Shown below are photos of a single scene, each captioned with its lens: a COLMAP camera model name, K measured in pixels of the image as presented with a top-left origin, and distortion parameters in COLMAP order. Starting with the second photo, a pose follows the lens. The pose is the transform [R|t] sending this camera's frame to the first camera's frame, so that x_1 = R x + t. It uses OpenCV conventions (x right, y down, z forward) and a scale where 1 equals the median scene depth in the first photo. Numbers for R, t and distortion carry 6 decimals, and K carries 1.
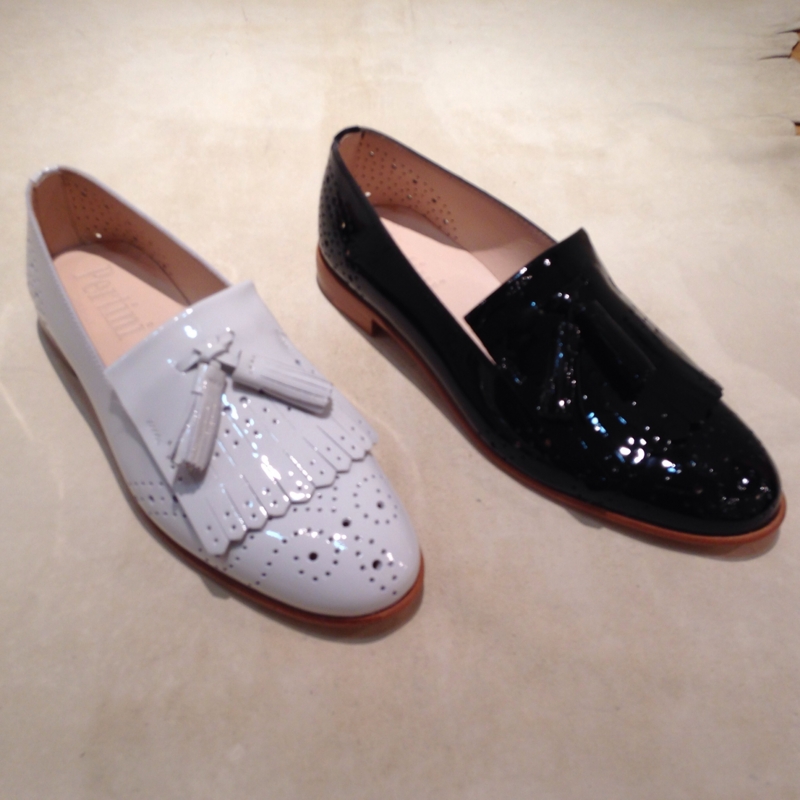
lens RADIAL K [[1470.9, 0, 400.0], [0, 1470.9, 400.0], [0, 0, 1]] dist [0.201740, -0.068870]
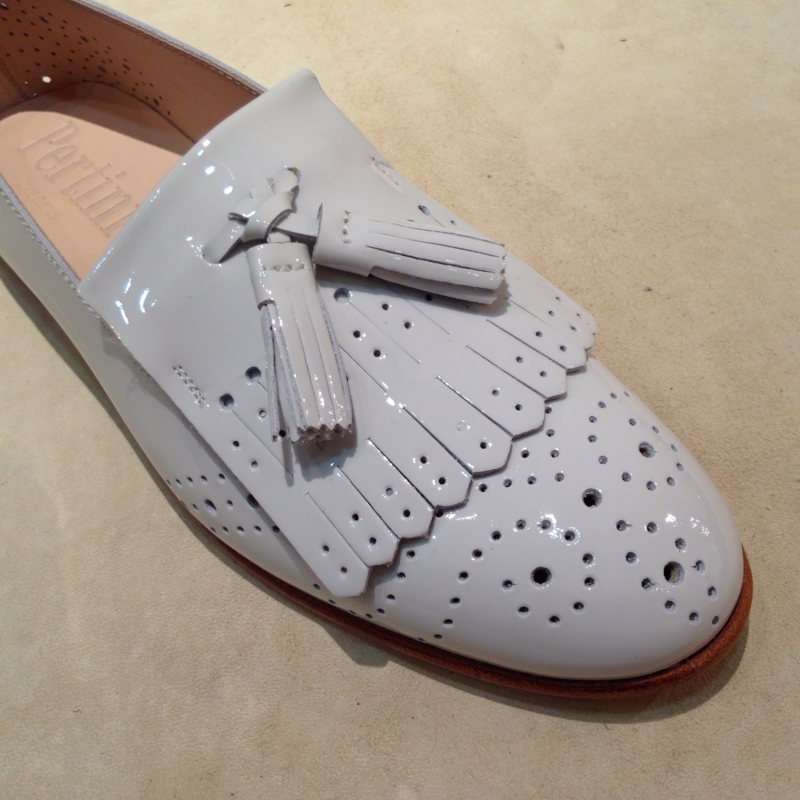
lens RADIAL K [[1470.9, 0, 400.0], [0, 1470.9, 400.0], [0, 0, 1]] dist [0.201740, -0.068870]
pose [[0.982214, -0.182118, -0.045704, -0.069585], [0.185276, 0.979545, 0.078513, -0.001641], [0.030470, -0.085584, 0.995865, 0.480637]]
